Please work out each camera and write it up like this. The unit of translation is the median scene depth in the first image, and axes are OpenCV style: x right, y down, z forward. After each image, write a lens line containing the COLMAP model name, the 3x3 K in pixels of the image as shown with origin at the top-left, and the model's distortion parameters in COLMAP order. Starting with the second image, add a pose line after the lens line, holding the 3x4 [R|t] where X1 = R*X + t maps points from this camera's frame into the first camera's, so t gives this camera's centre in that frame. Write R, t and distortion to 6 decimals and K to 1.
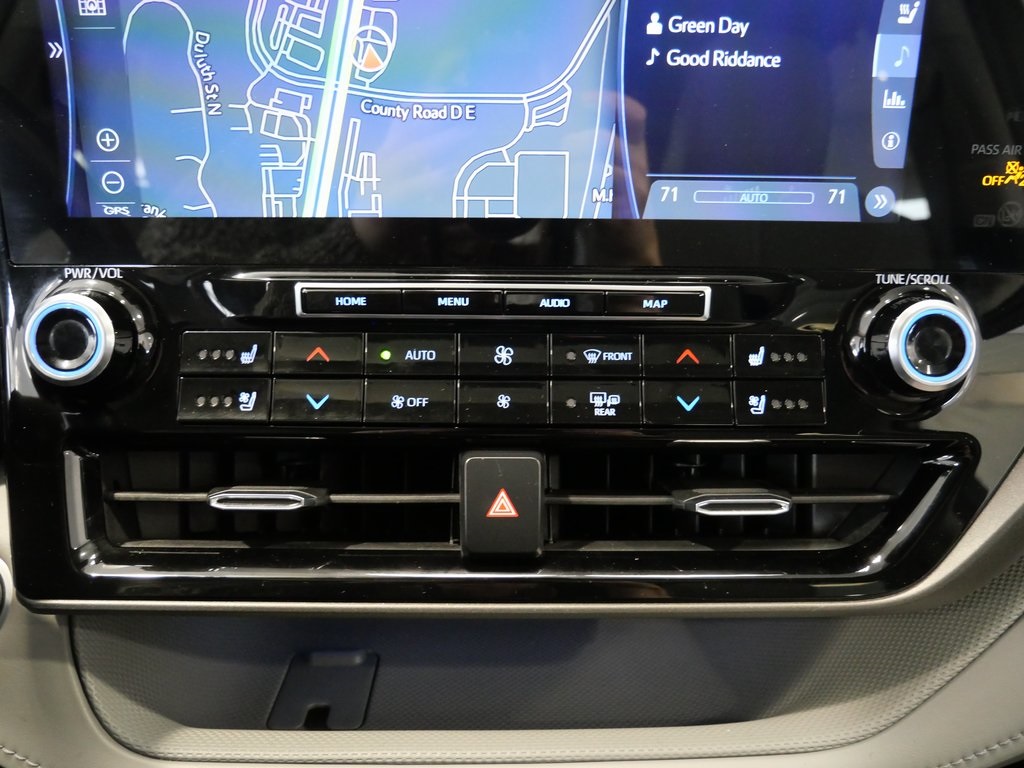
lens RADIAL K [[734.2, 0, 508.7], [0, 734.2, 387.8], [0, 0, 1]] dist [-0.046702, 0.019463]
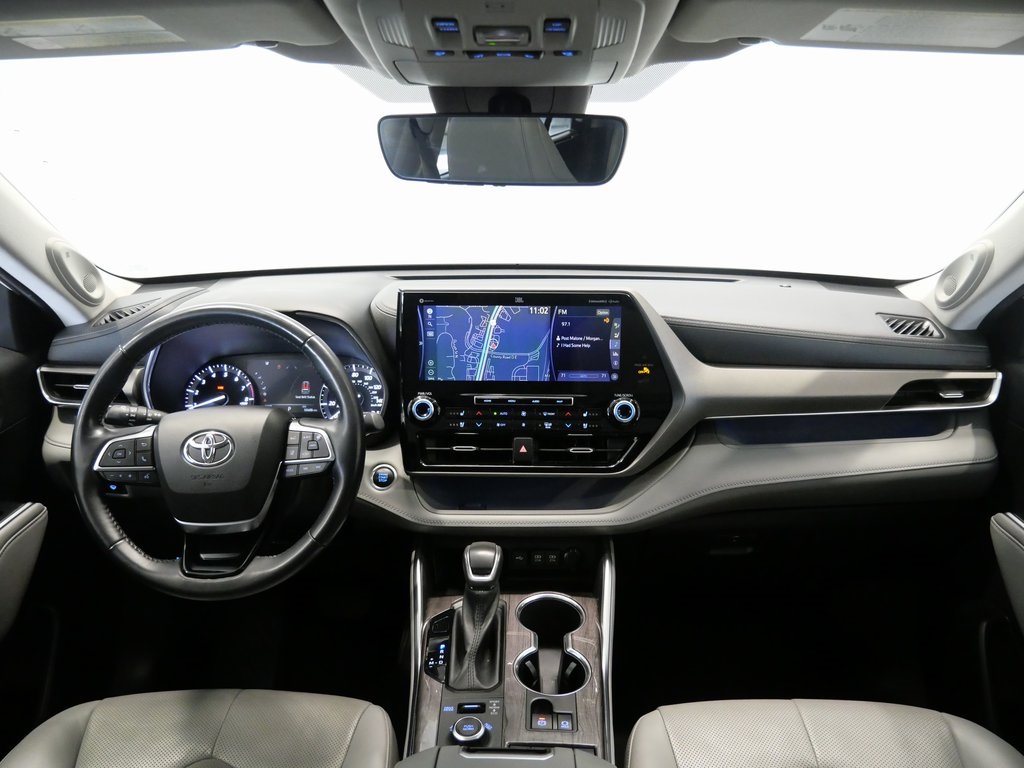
lens RADIAL K [[734.2, 0, 510.5], [0, 734.2, 391.0], [0, 0, 1]] dist [-0.046702, 0.019463]
pose [[0.999643, 0.001520, -0.026658, 0.029818], [-0.003249, 0.997884, -0.064941, 0.100078], [0.026503, 0.065004, 0.997533, -3.225456]]
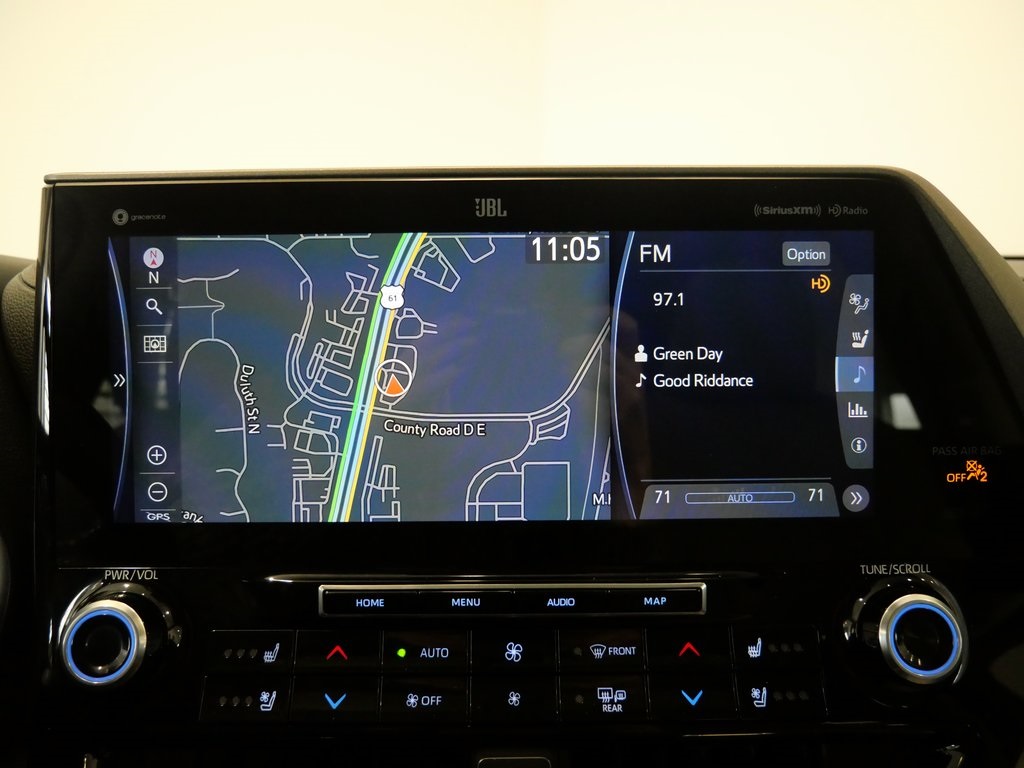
lens RADIAL K [[734.2, 0, 513.8], [0, 734.2, 382.3], [0, 0, 1]] dist [-0.046702, 0.019463]
pose [[0.999883, -0.014858, -0.003567, 0.002788], [0.013515, 0.968856, -0.247256, -0.163708], [0.007130, 0.247179, 0.968944, -0.110678]]
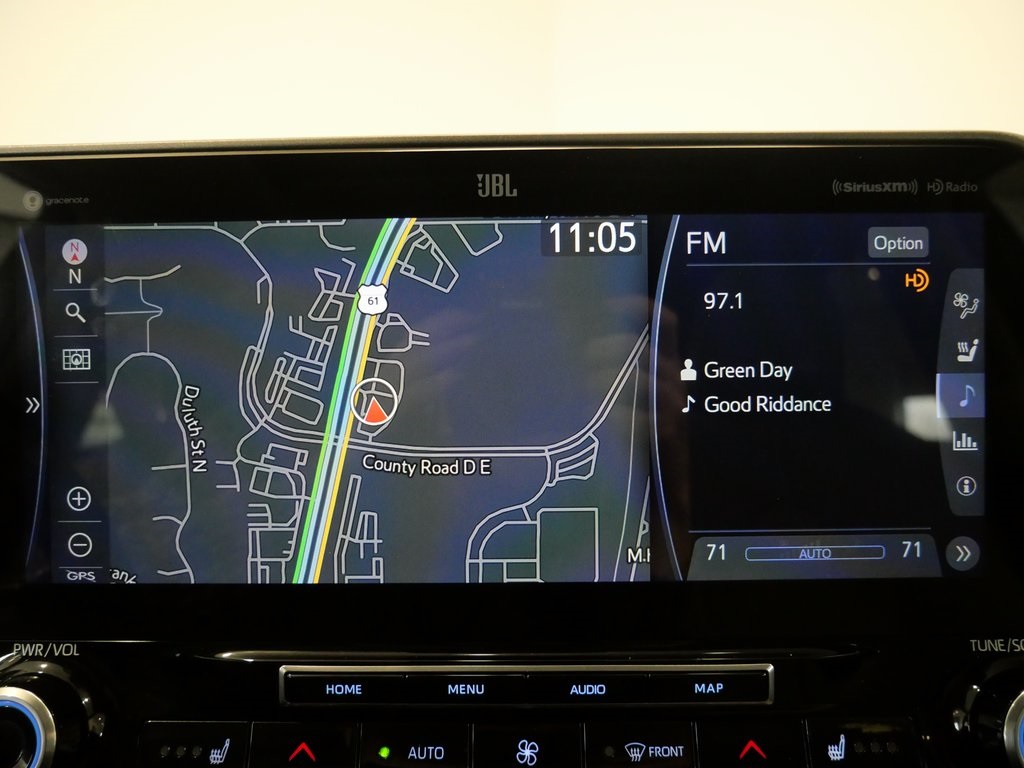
lens RADIAL K [[734.2, 0, 514.5], [0, 734.2, 385.3], [0, 0, 1]] dist [-0.046702, 0.019463]
pose [[0.999686, -0.017157, -0.018237, 0.000772], [0.011938, 0.966818, -0.255186, -0.239568], [0.022010, 0.254889, 0.966720, 0.111410]]
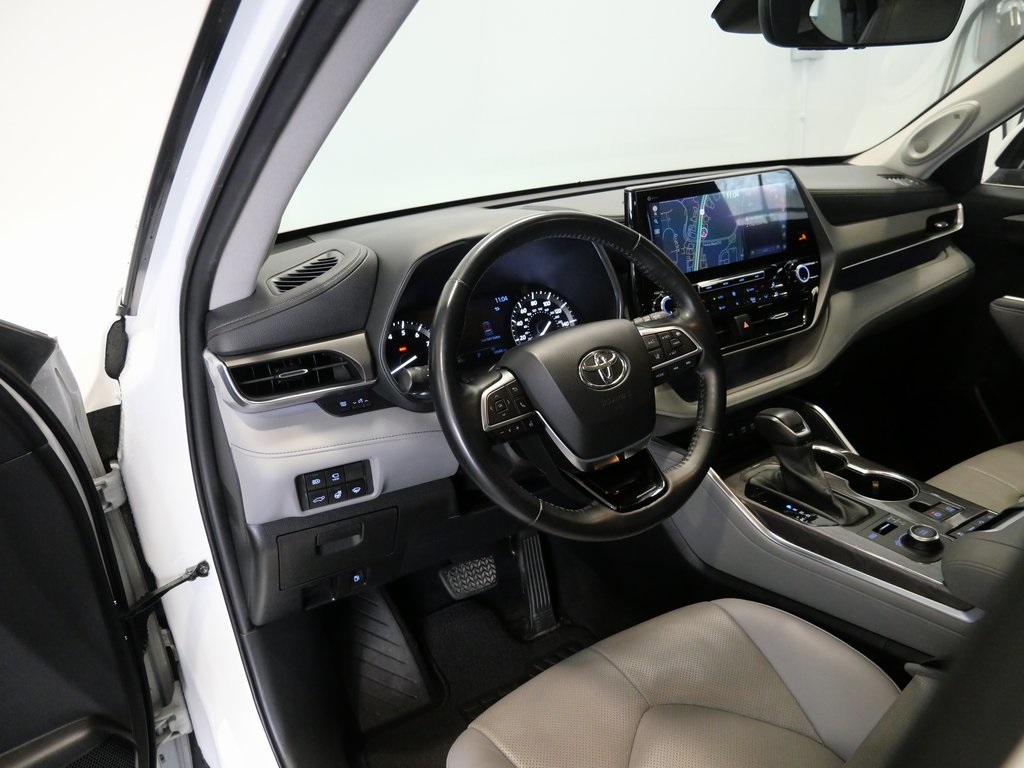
lens RADIAL K [[734.2, 0, 515.7], [0, 734.2, 389.9], [0, 0, 1]] dist [-0.046702, 0.019463]
pose [[0.856652, -0.247618, 0.452584, -3.359147], [0.267911, 0.963238, 0.019906, 0.075743], [-0.440875, 0.104200, 0.891500, -2.351891]]
